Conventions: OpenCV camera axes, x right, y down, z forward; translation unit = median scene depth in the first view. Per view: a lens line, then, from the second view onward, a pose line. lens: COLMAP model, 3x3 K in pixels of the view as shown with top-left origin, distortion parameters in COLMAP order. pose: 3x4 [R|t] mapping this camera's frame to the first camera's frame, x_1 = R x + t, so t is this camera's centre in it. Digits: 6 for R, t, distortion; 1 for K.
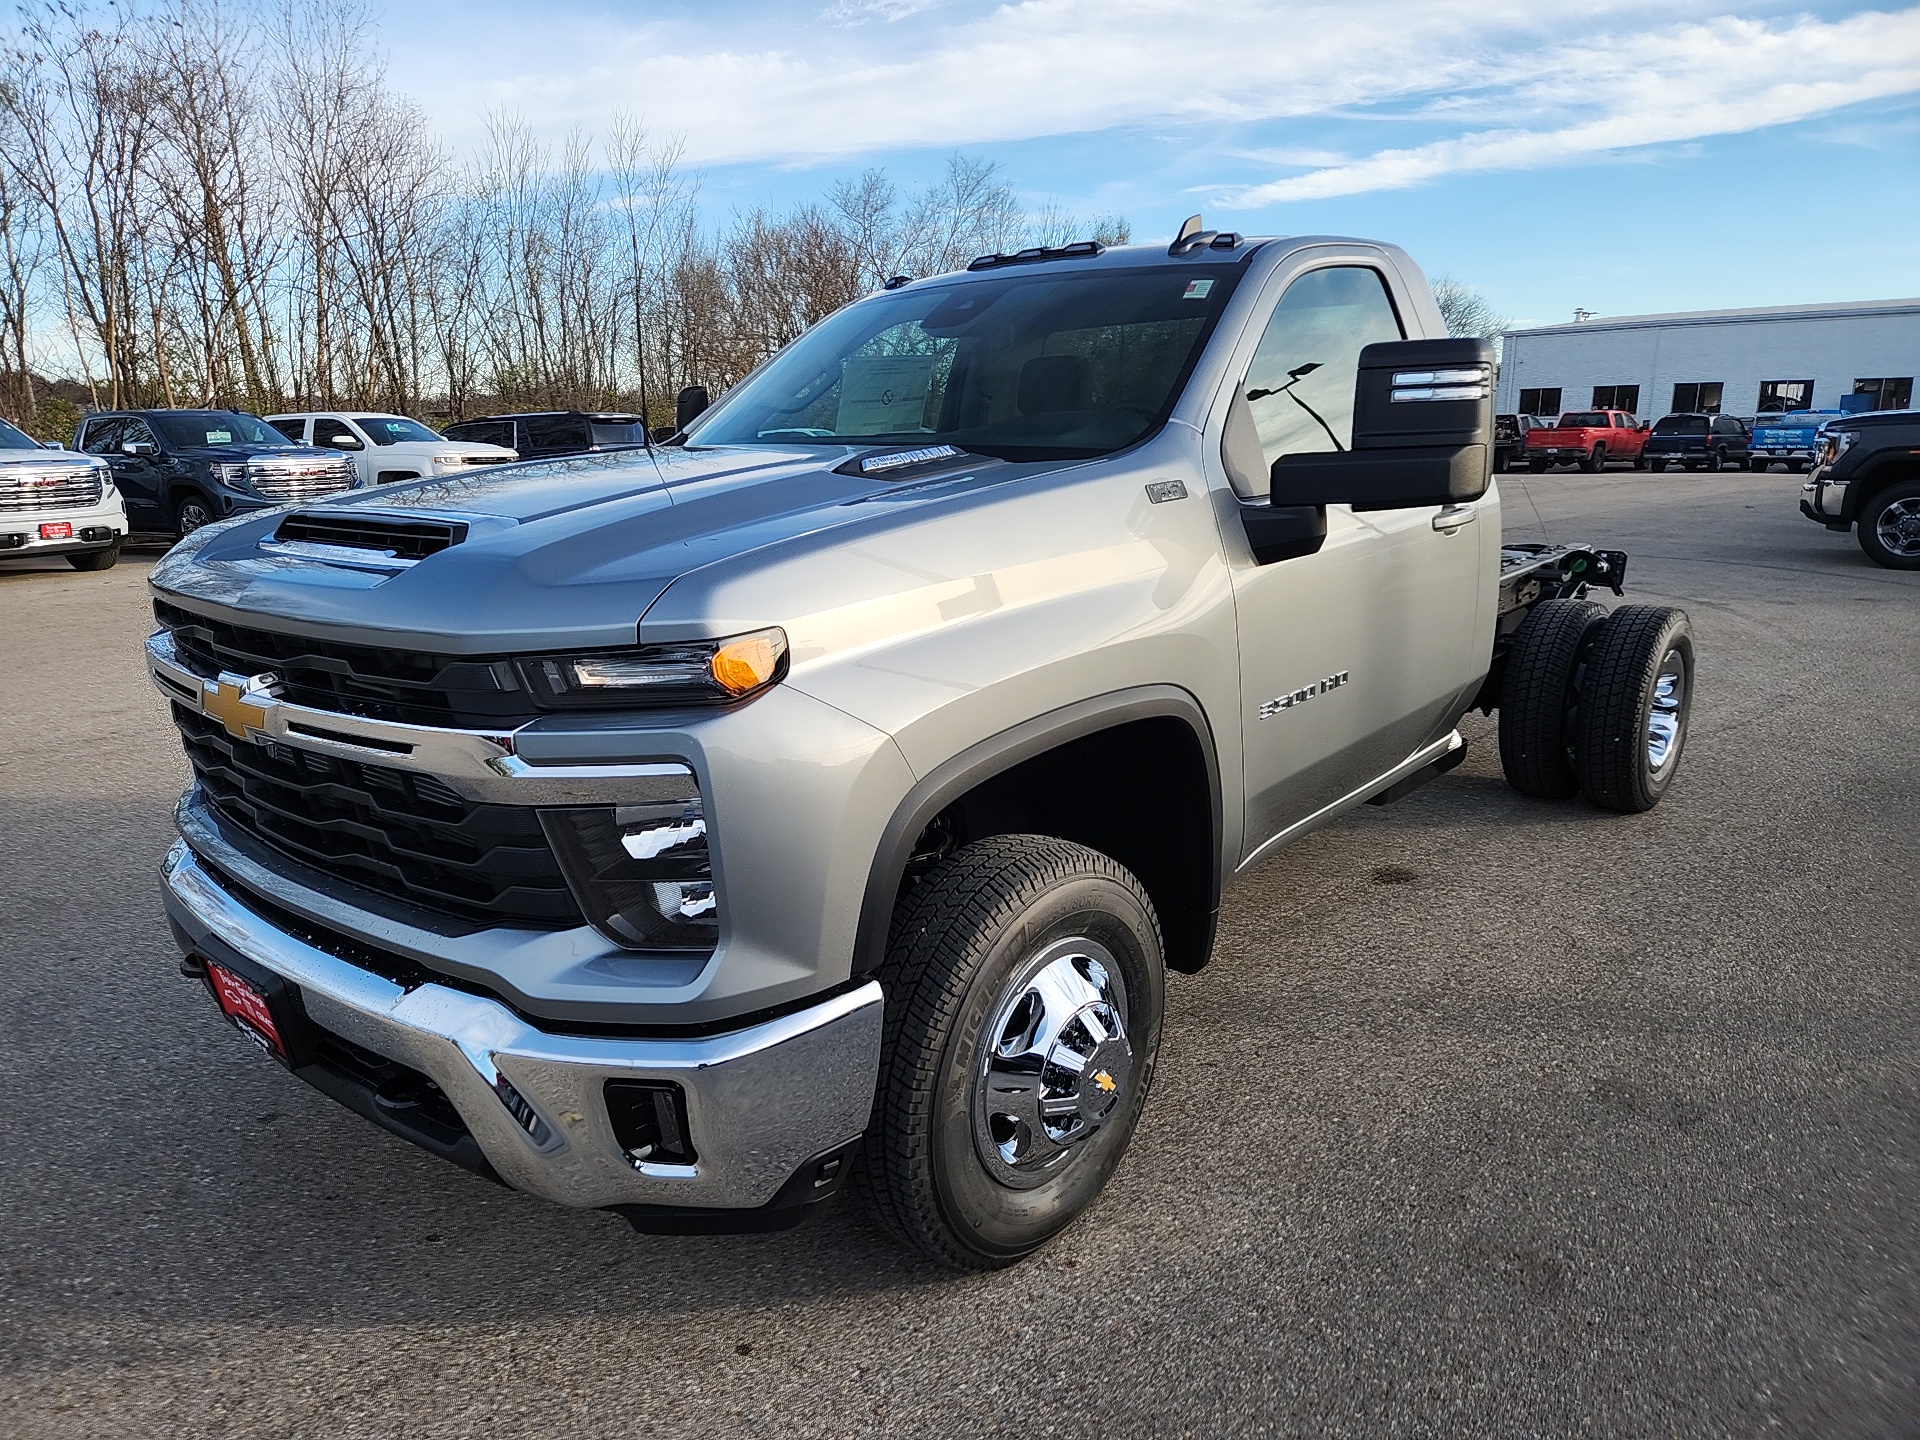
lens RADIAL K [[1303.1, 0, 957.9], [0, 1303.1, 723.8], [0, 0, 1]] dist [0.029849, -0.032636]
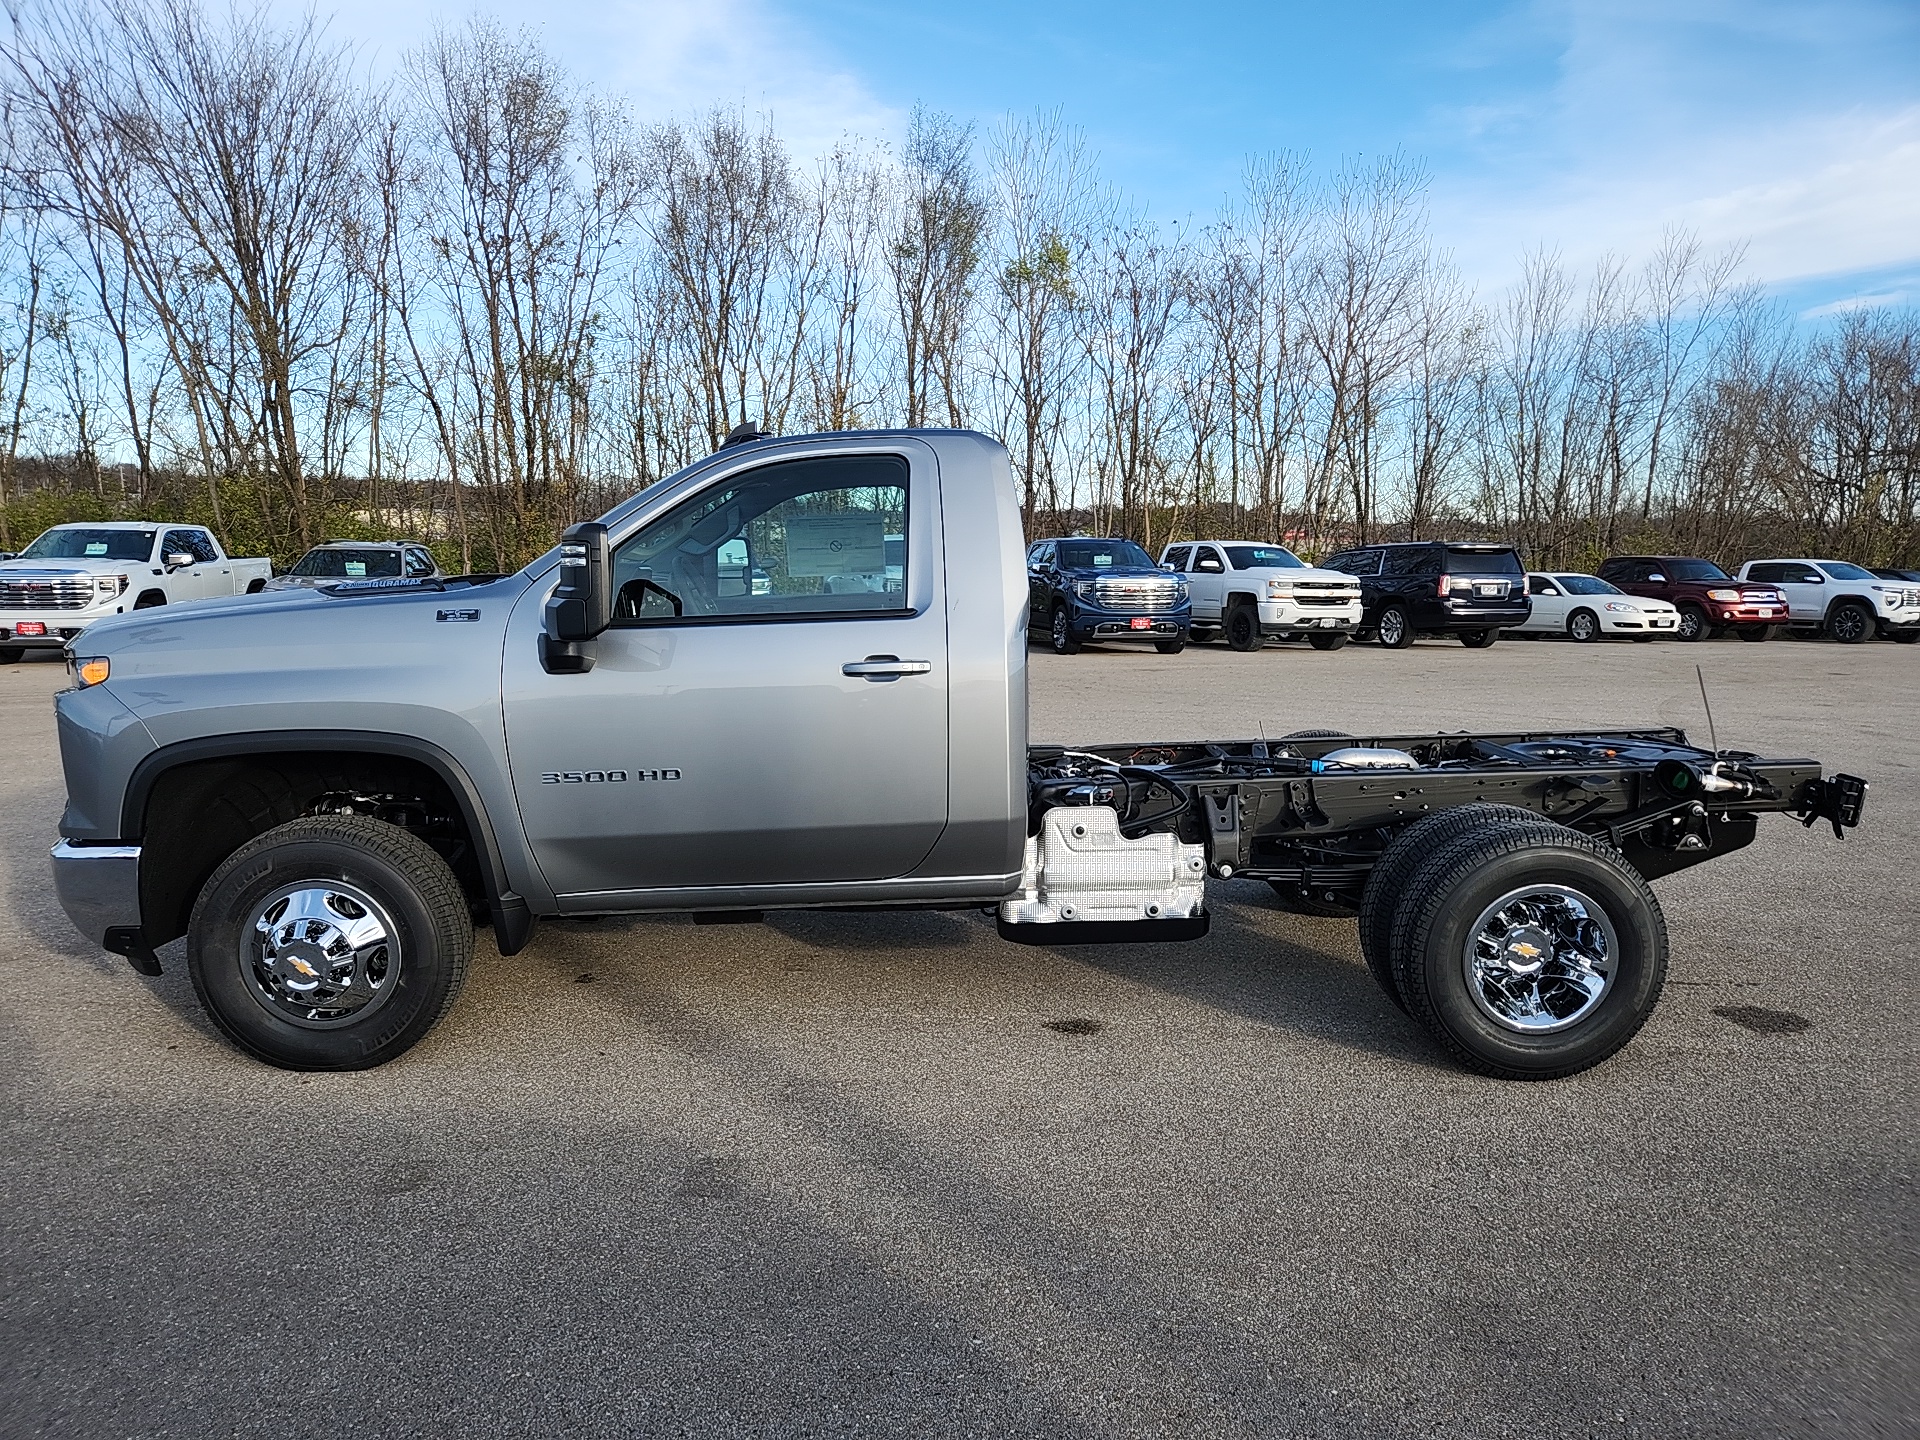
lens RADIAL K [[1304.9, 0, 962.3], [0, 1304.9, 714.0], [0, 0, 1]] dist [0.042732, -0.015177]
pose [[0.696202, 0.116423, -0.708342, 0.244922], [-0.186831, 0.982141, -0.022204, -0.020765], [0.693107, 0.147798, 0.705520, 0.048578]]
